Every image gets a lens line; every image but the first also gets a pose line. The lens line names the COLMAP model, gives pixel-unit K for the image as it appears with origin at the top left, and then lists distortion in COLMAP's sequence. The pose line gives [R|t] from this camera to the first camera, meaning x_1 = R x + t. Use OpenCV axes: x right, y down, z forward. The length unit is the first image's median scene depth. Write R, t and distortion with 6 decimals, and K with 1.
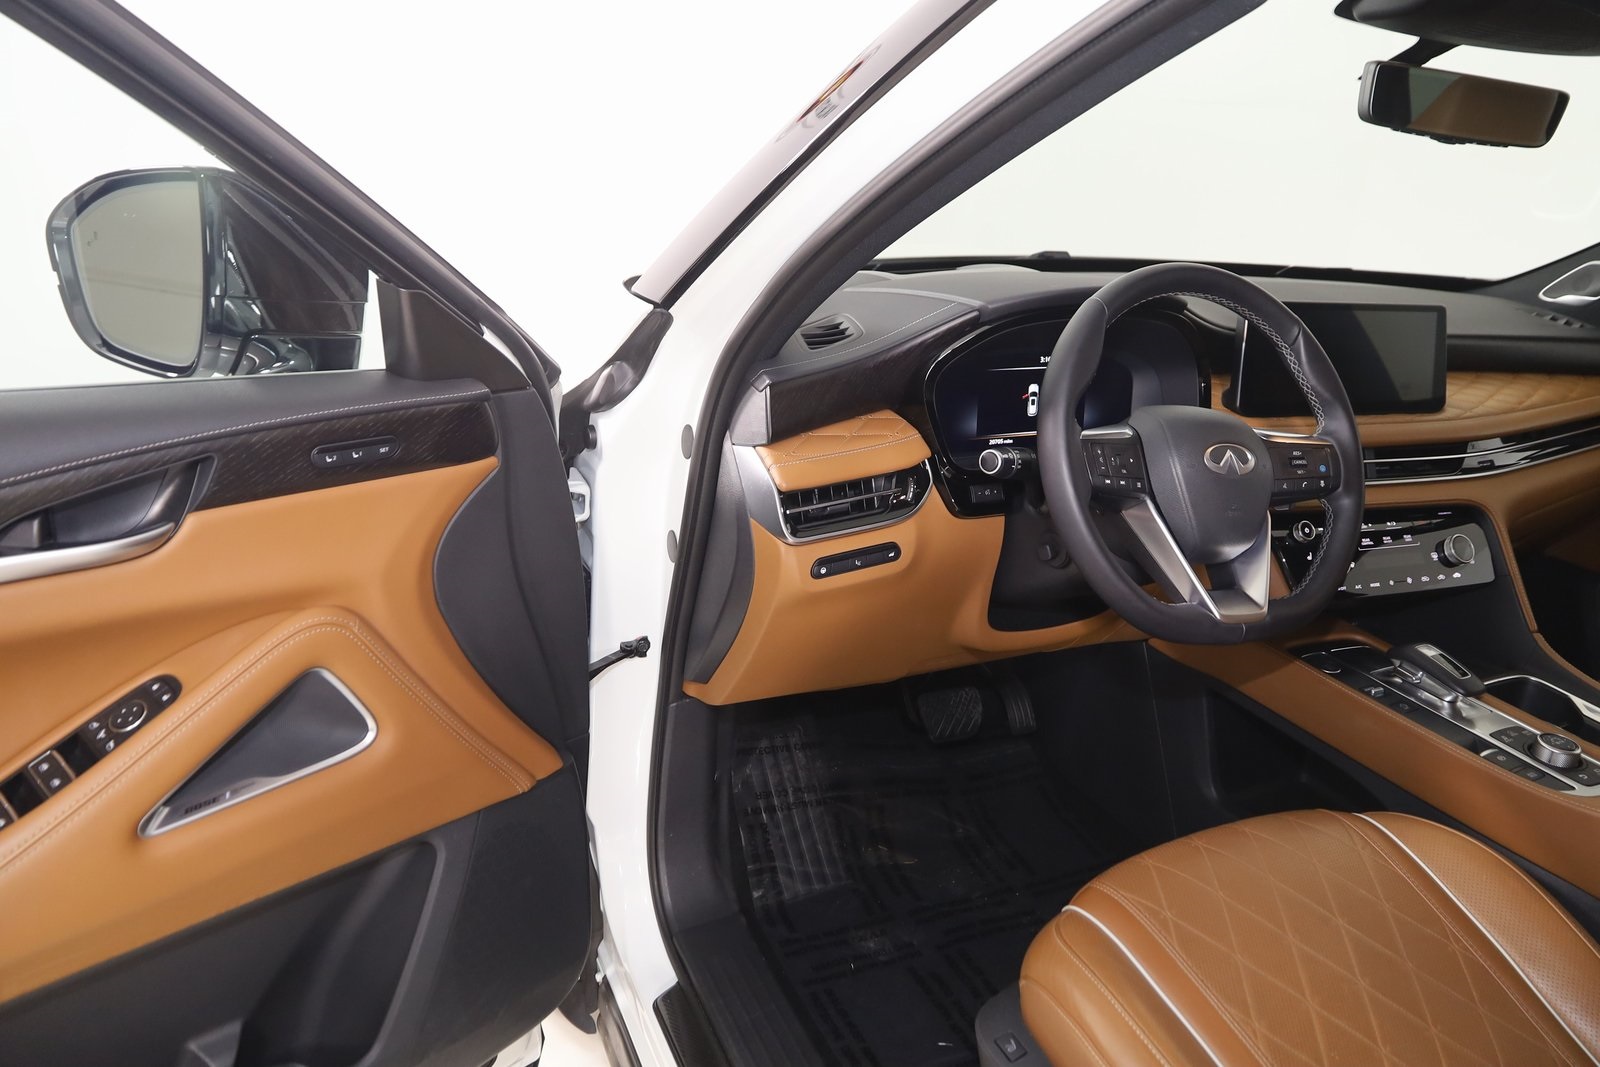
lens RADIAL K [[1102.3, 0, 793.7], [0, 1102.3, 512.0], [0, 0, 1]] dist [-0.114117, 0.072712]
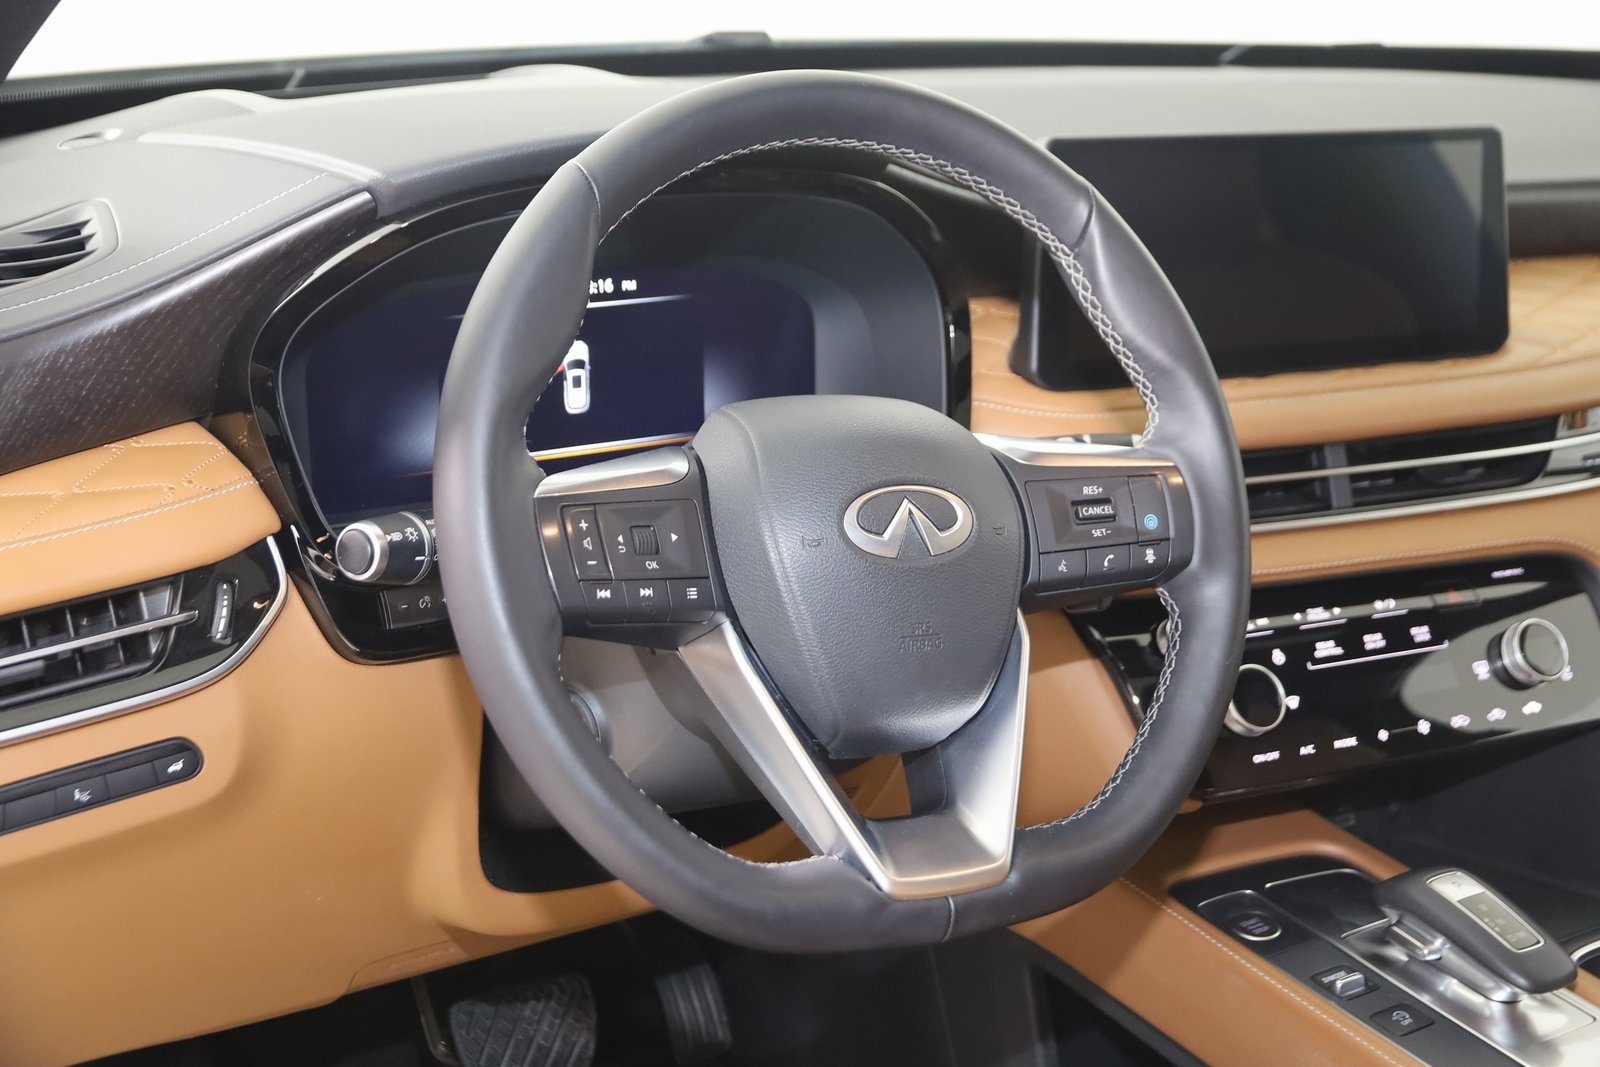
lens RADIAL K [[2088.4, 0, 812.3], [0, 2088.4, 526.5], [0, 0, 1]] dist [0.090772, 0.000000]
pose [[0.990284, -0.046032, 0.131217, 0.205225], [0.045131, 0.998933, 0.009837, -0.046100], [-0.131530, -0.003819, 0.991305, 0.133165]]
